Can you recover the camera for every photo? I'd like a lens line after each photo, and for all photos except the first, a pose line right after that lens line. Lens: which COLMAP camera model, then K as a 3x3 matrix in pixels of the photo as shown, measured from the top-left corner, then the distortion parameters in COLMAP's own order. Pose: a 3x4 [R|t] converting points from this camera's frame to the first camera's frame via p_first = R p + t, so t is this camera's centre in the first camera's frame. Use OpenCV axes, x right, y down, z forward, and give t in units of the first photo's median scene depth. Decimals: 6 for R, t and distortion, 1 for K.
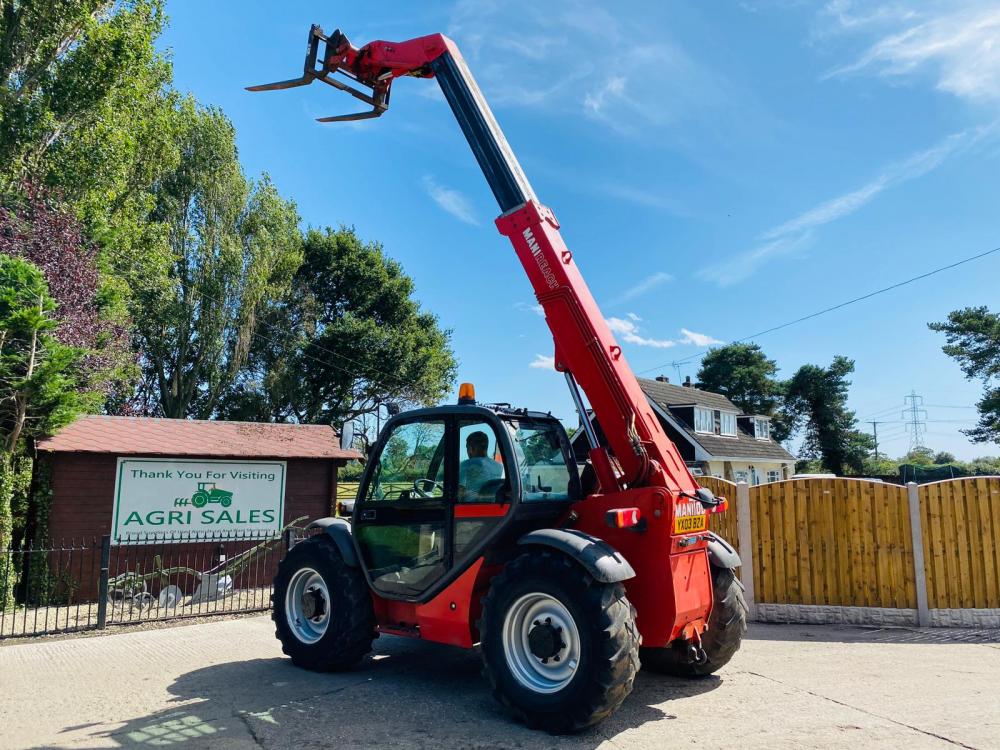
lens RADIAL K [[766.7, 0, 503.0], [0, 766.7, 399.5], [0, 0, 1]] dist [0.050680, -0.048403]
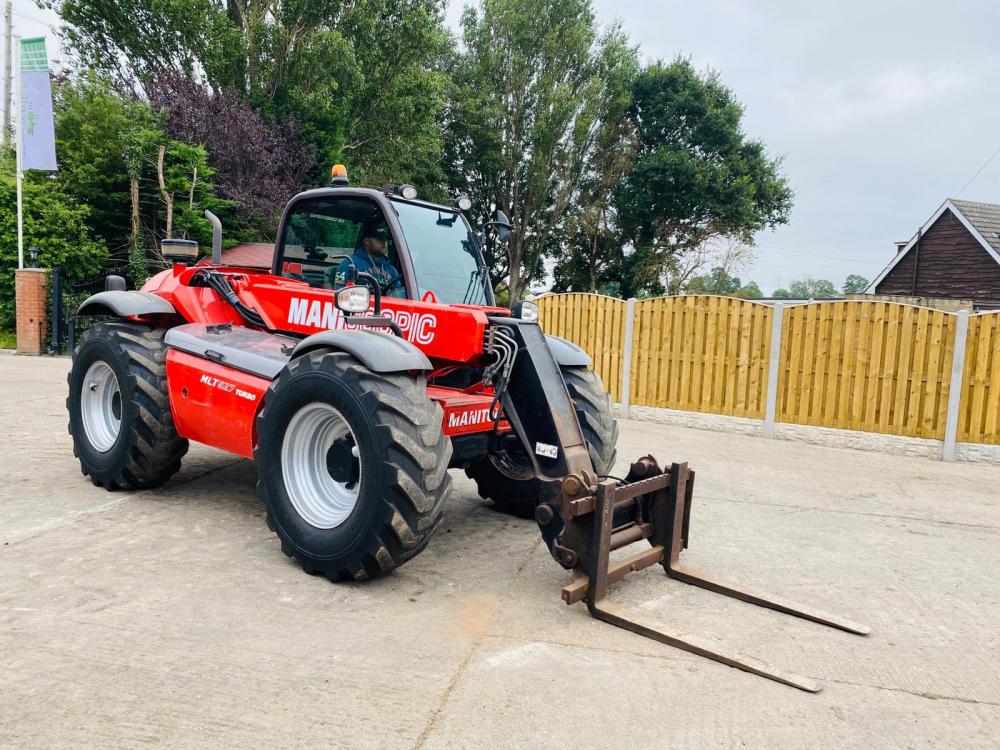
lens RADIAL K [[766.7, 0, 495.9], [0, 766.7, 373.4], [0, 0, 1]] dist [0.050680, -0.048403]
pose [[0.831372, 0.088657, -0.548599, 0.771463], [0.009351, 0.984820, 0.173325, 0.012555], [0.555638, -0.149227, 0.817923, -0.052755]]
